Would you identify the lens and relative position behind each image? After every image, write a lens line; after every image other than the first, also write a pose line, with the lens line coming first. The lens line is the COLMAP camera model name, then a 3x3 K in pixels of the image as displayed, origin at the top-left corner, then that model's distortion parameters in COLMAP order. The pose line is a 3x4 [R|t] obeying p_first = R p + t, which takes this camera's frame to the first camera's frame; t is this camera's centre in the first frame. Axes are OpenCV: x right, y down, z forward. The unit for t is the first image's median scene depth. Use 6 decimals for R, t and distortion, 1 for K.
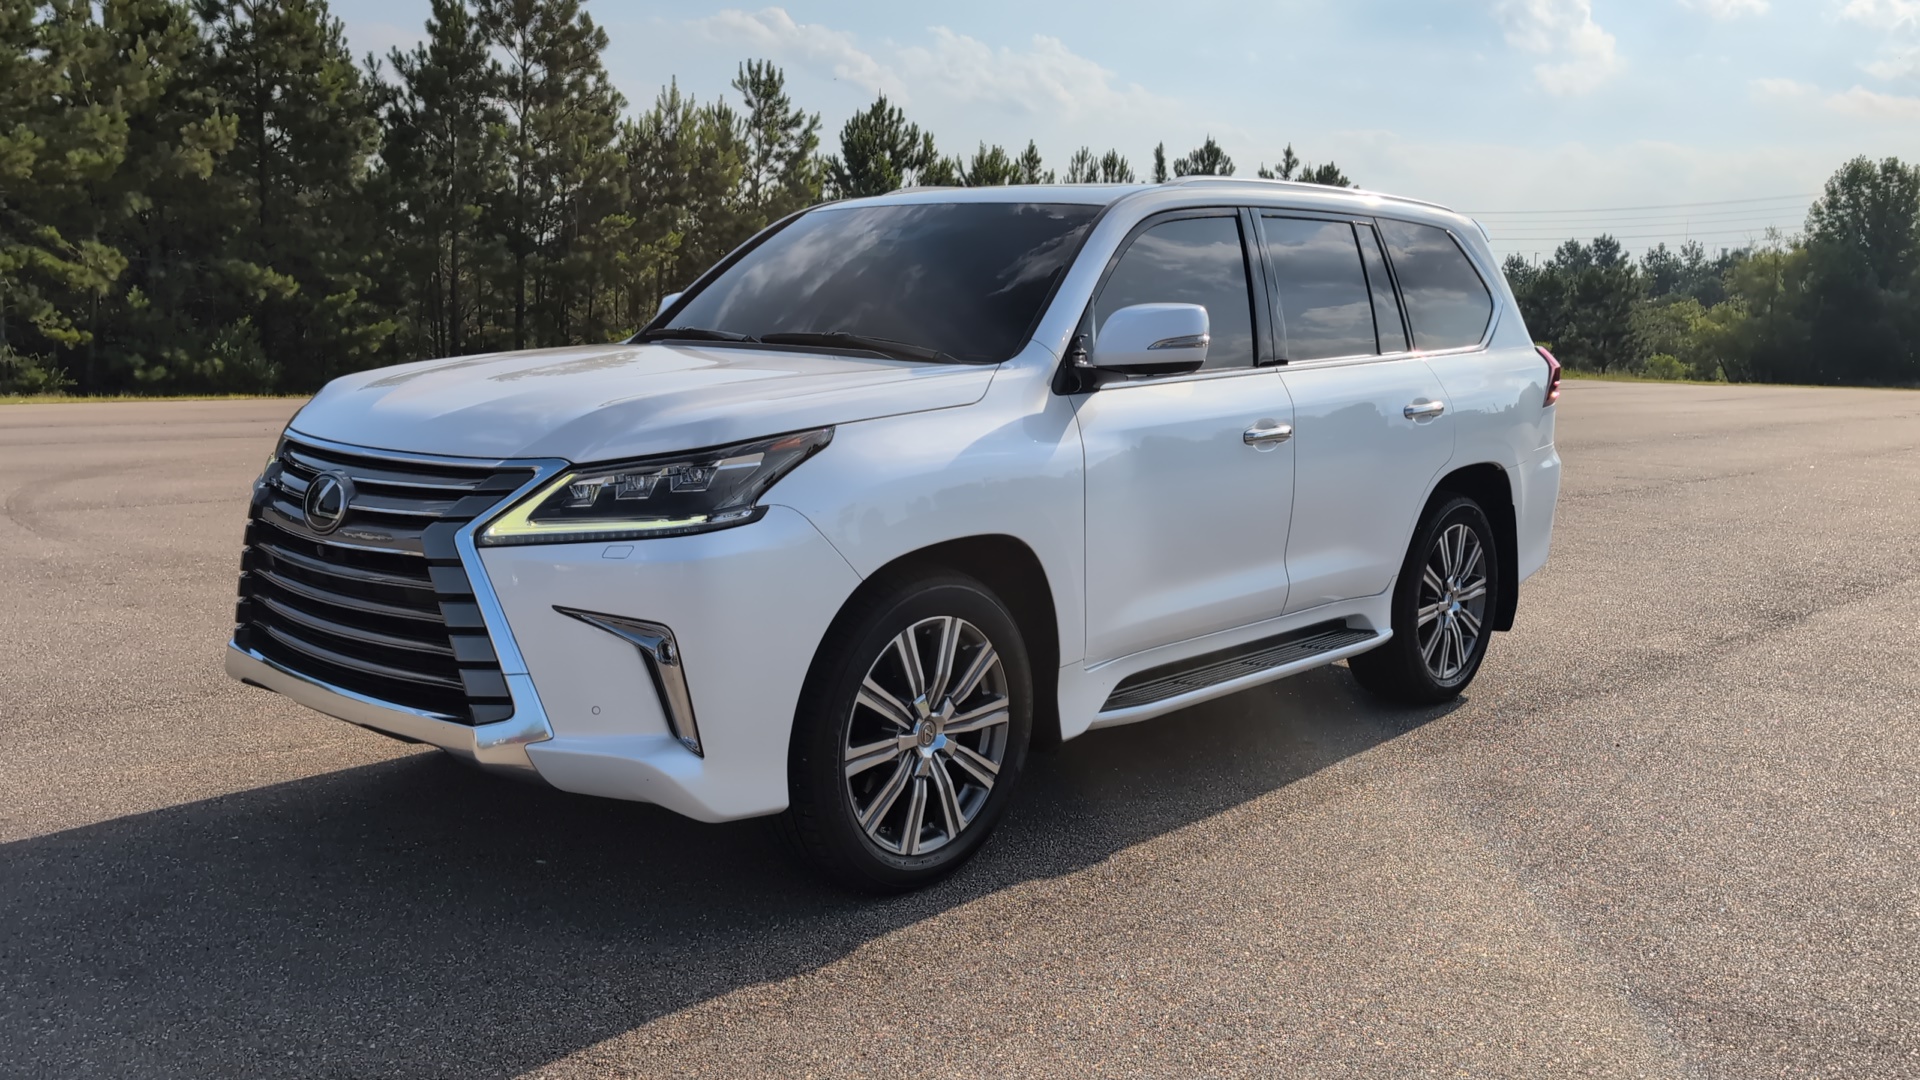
lens RADIAL K [[1753.2, 0, 955.8], [0, 1753.2, 524.7], [0, 0, 1]] dist [0.060813, -0.014584]
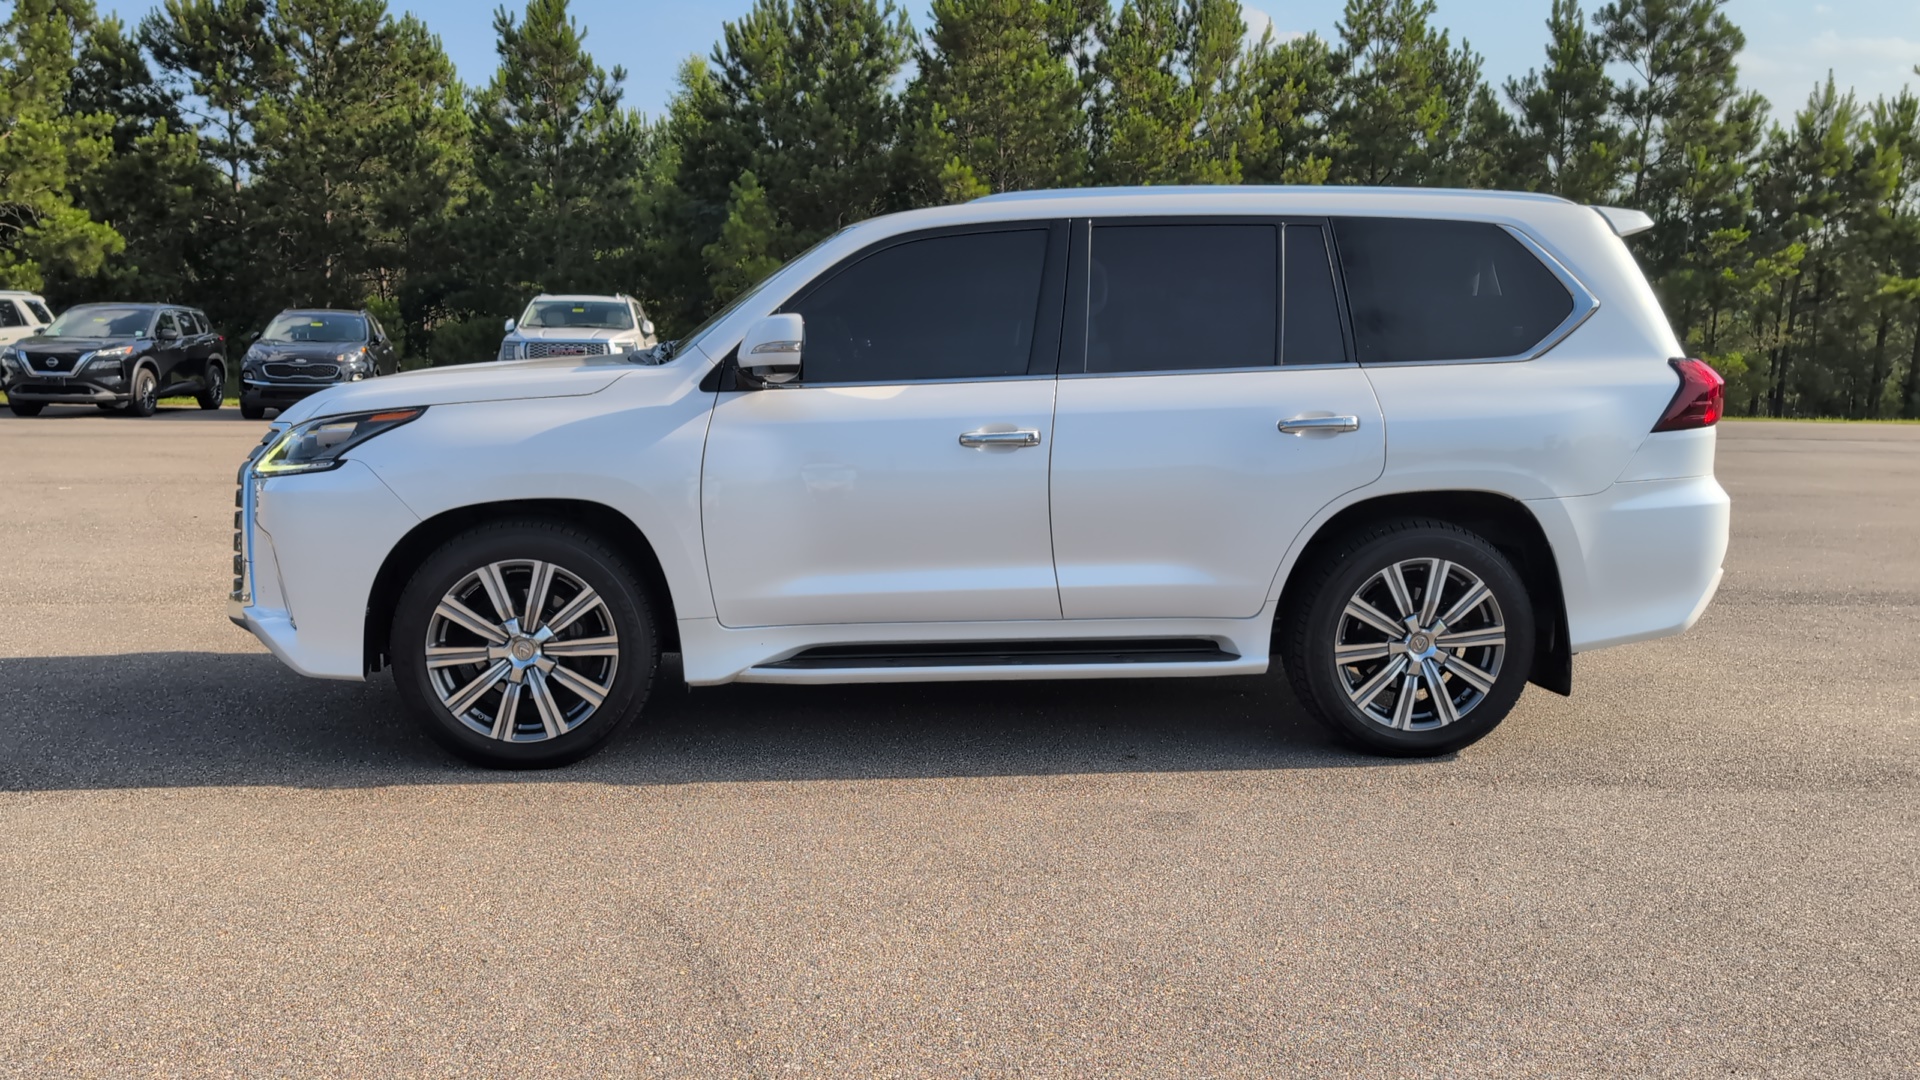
lens RADIAL K [[1753.2, 0, 950.5], [0, 1753.2, 541.9], [0, 0, 1]] dist [0.060813, -0.014584]
pose [[0.738086, 0.074123, -0.670623, 0.747751], [-0.077846, 0.996665, 0.024484, -0.010805], [0.670201, 0.034134, 0.741394, 0.178548]]
